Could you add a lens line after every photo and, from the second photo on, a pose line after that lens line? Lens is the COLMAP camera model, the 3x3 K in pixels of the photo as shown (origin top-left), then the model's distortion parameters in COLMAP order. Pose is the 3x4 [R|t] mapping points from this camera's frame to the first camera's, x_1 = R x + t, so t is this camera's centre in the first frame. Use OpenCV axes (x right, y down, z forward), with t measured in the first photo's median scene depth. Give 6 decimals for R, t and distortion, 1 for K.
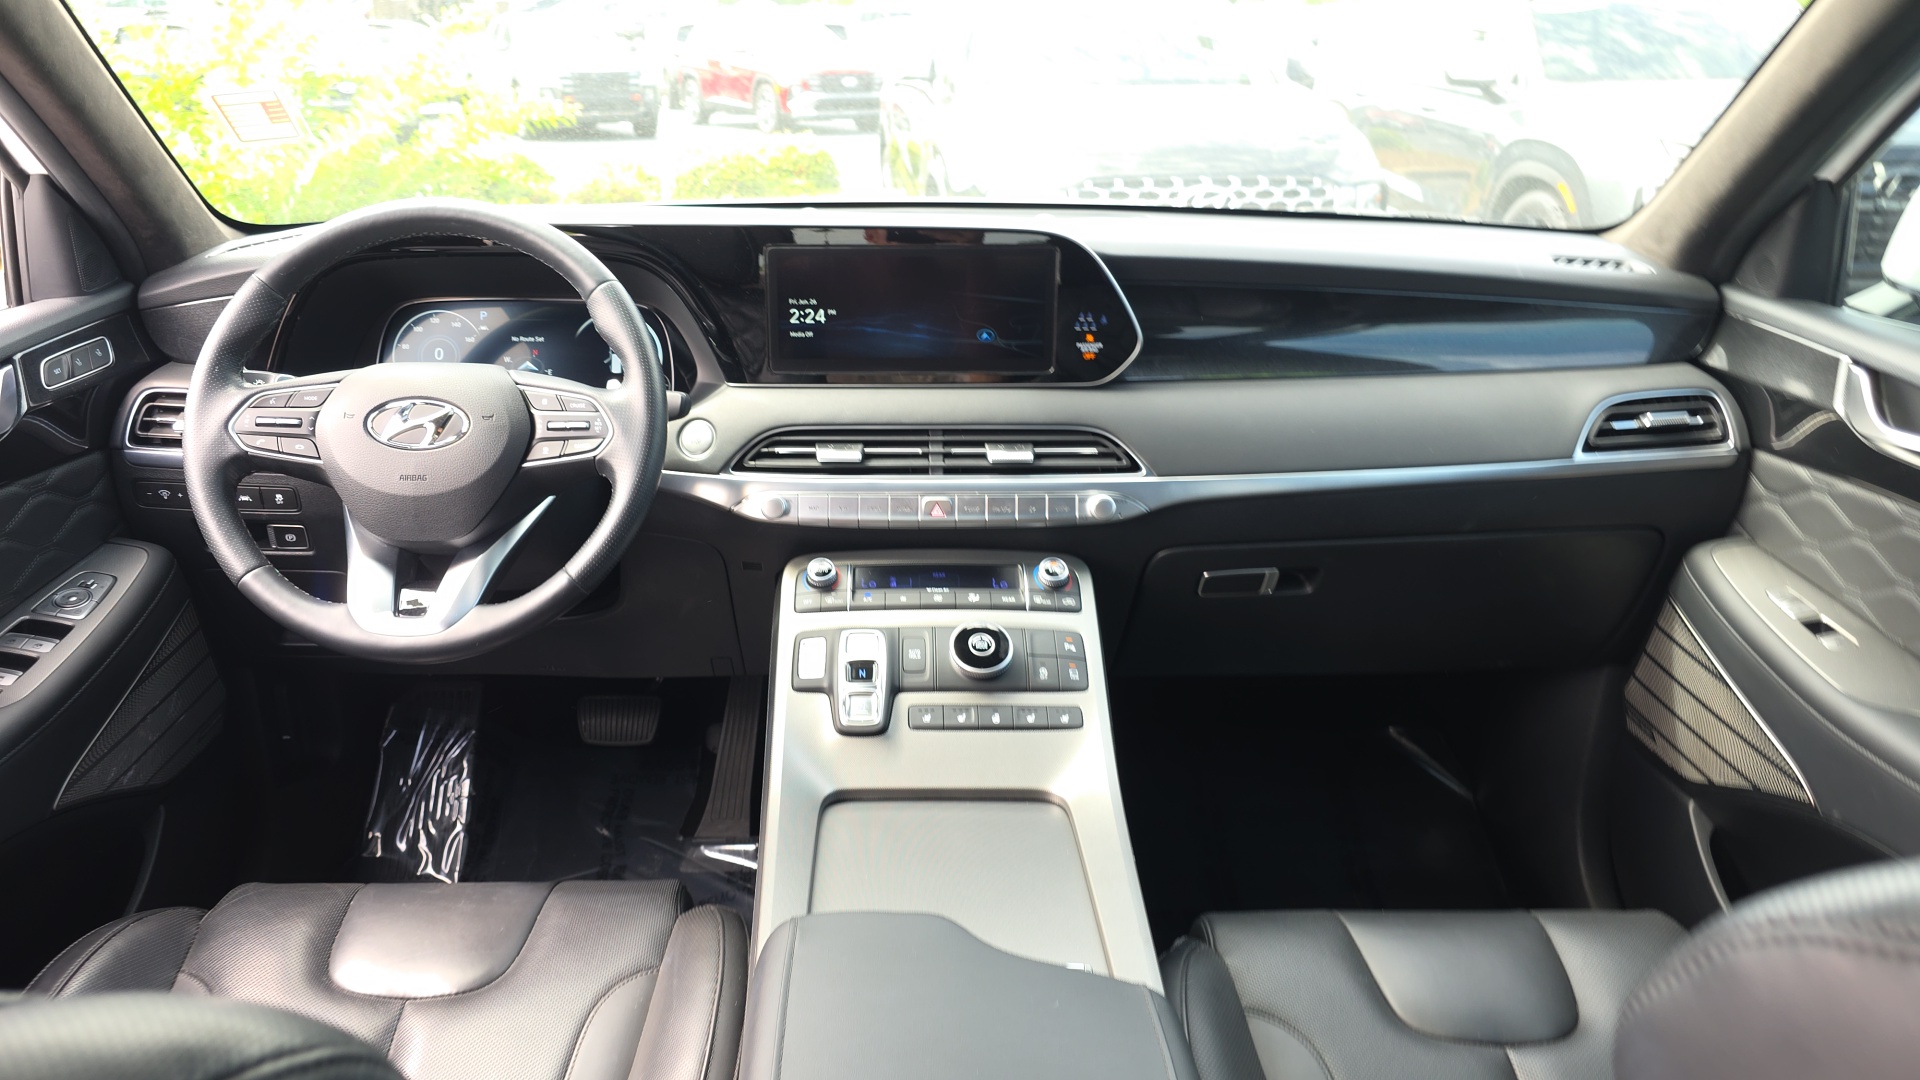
lens RADIAL K [[1315.1, 0, 918.0], [0, 1315.1, 481.7], [0, 0, 1]] dist [0.054757, -0.060064]
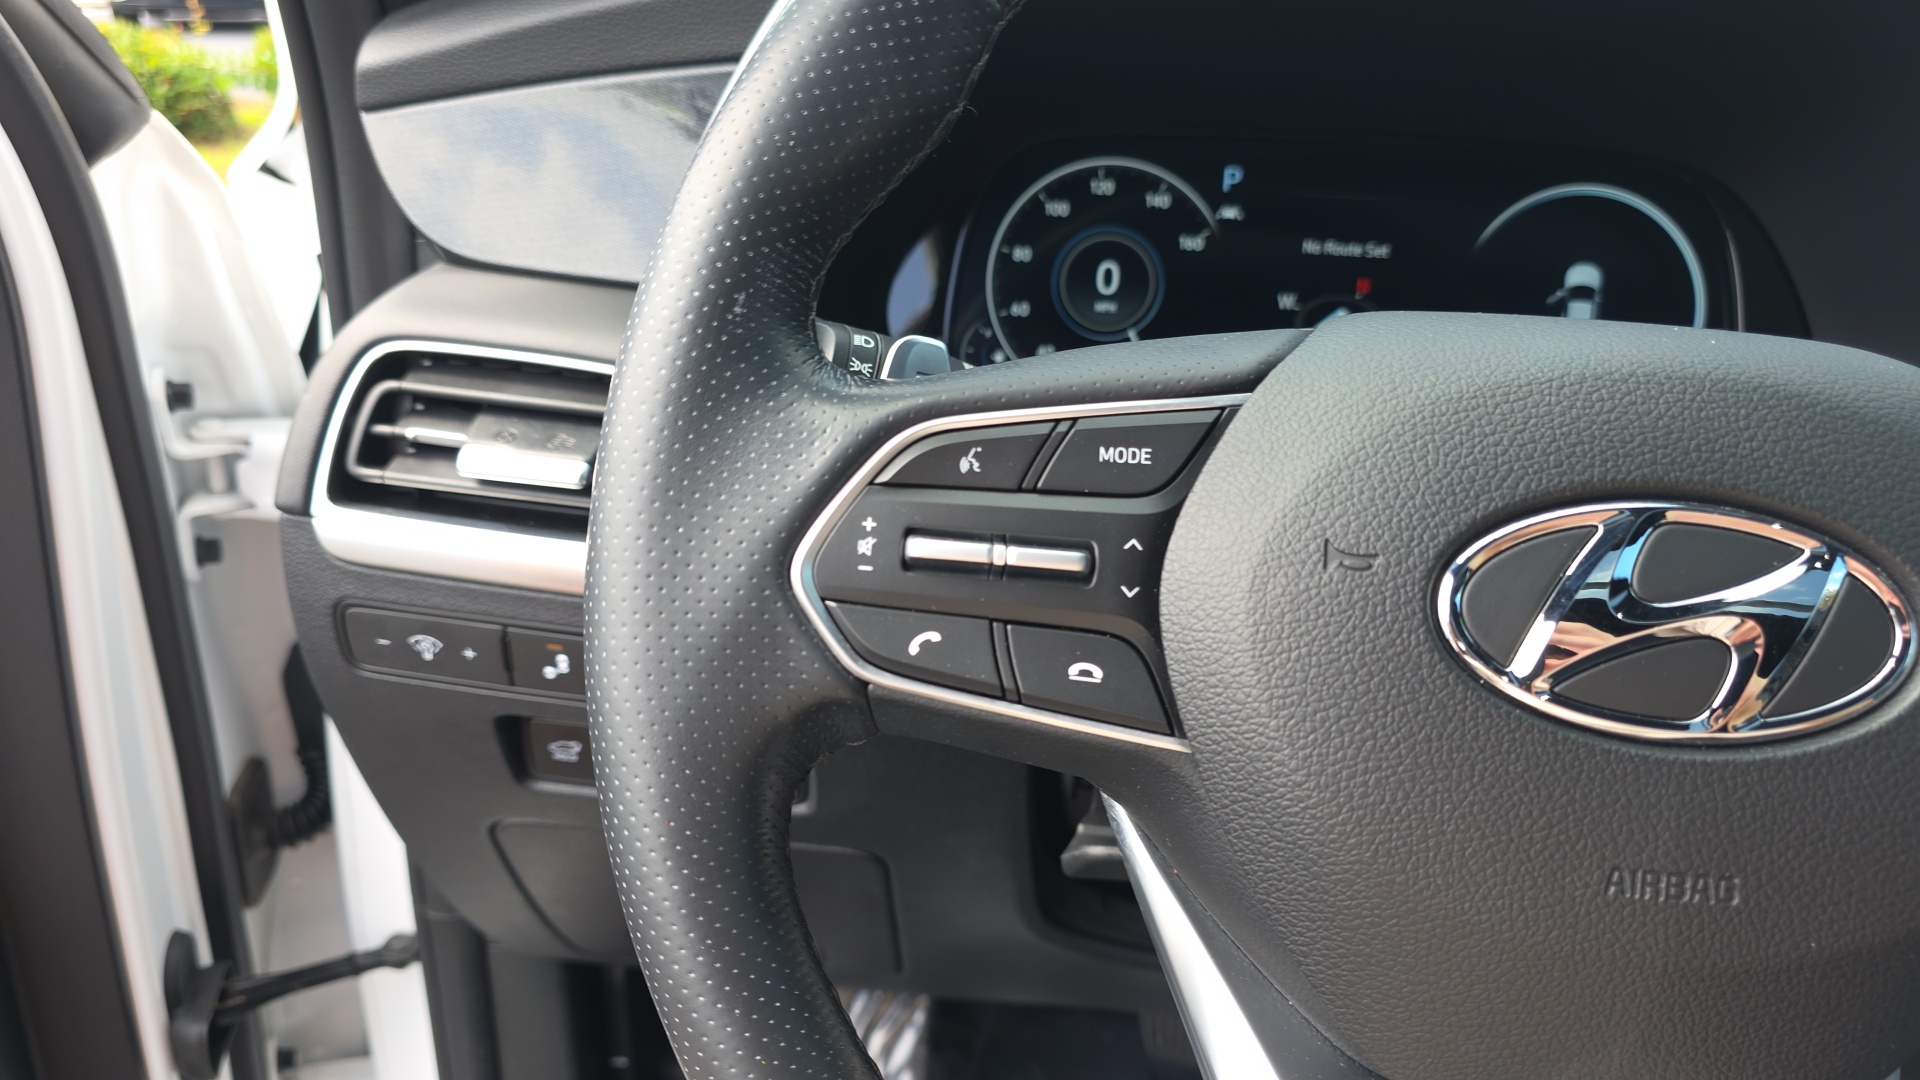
lens RADIAL K [[1315.1, 0, 955.7], [0, 1315.1, 551.0], [0, 0, 1]] dist [0.054757, -0.060064]
pose [[0.995920, 0.063852, -0.063774, -0.419077], [-0.057378, 0.993467, 0.098641, -0.059626], [0.069656, -0.094580, 0.993077, 0.686334]]
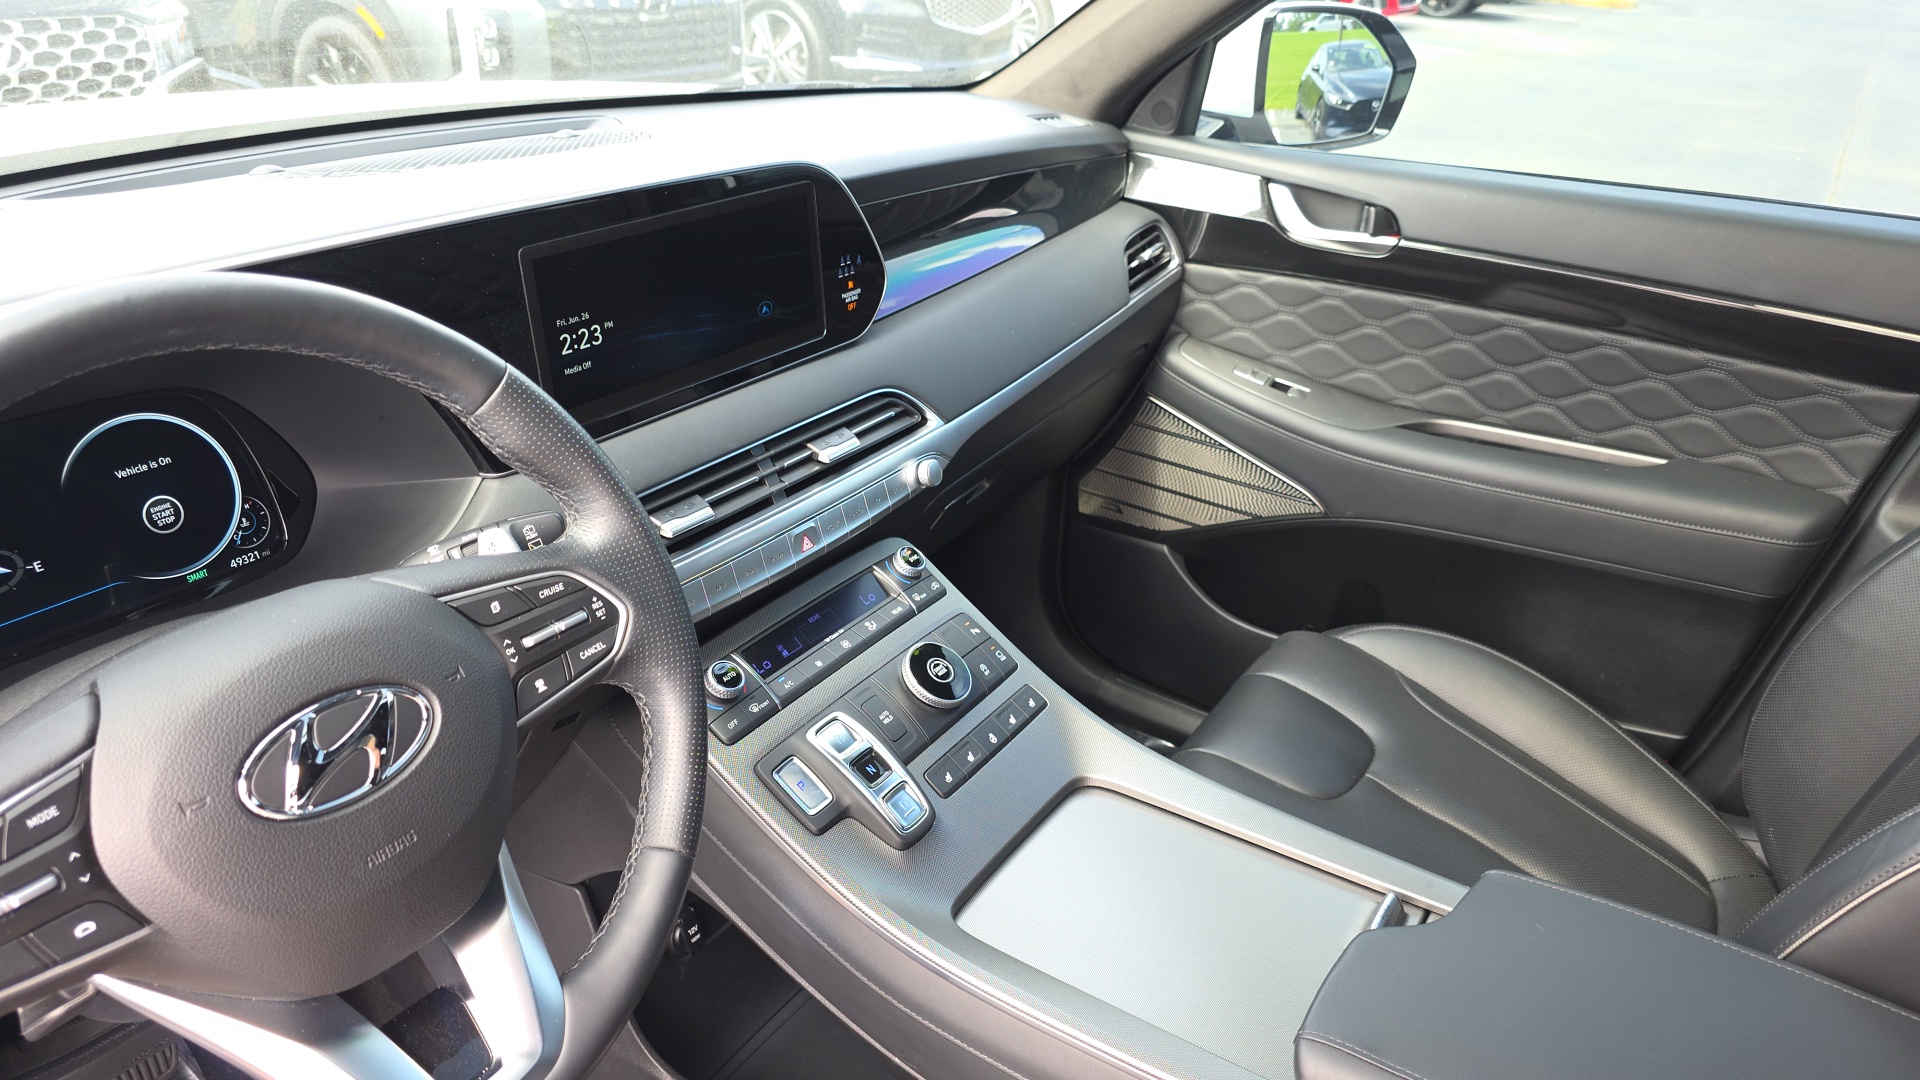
lens RADIAL K [[1315.1, 0, 977.2], [0, 1315.1, 534.0], [0, 0, 1]] dist [0.054757, -0.060064]
pose [[0.546491, -0.351963, 0.759914, -0.520597], [0.212644, 0.935978, 0.280586, -0.180425], [-0.810019, 0.008254, 0.586346, 0.453967]]
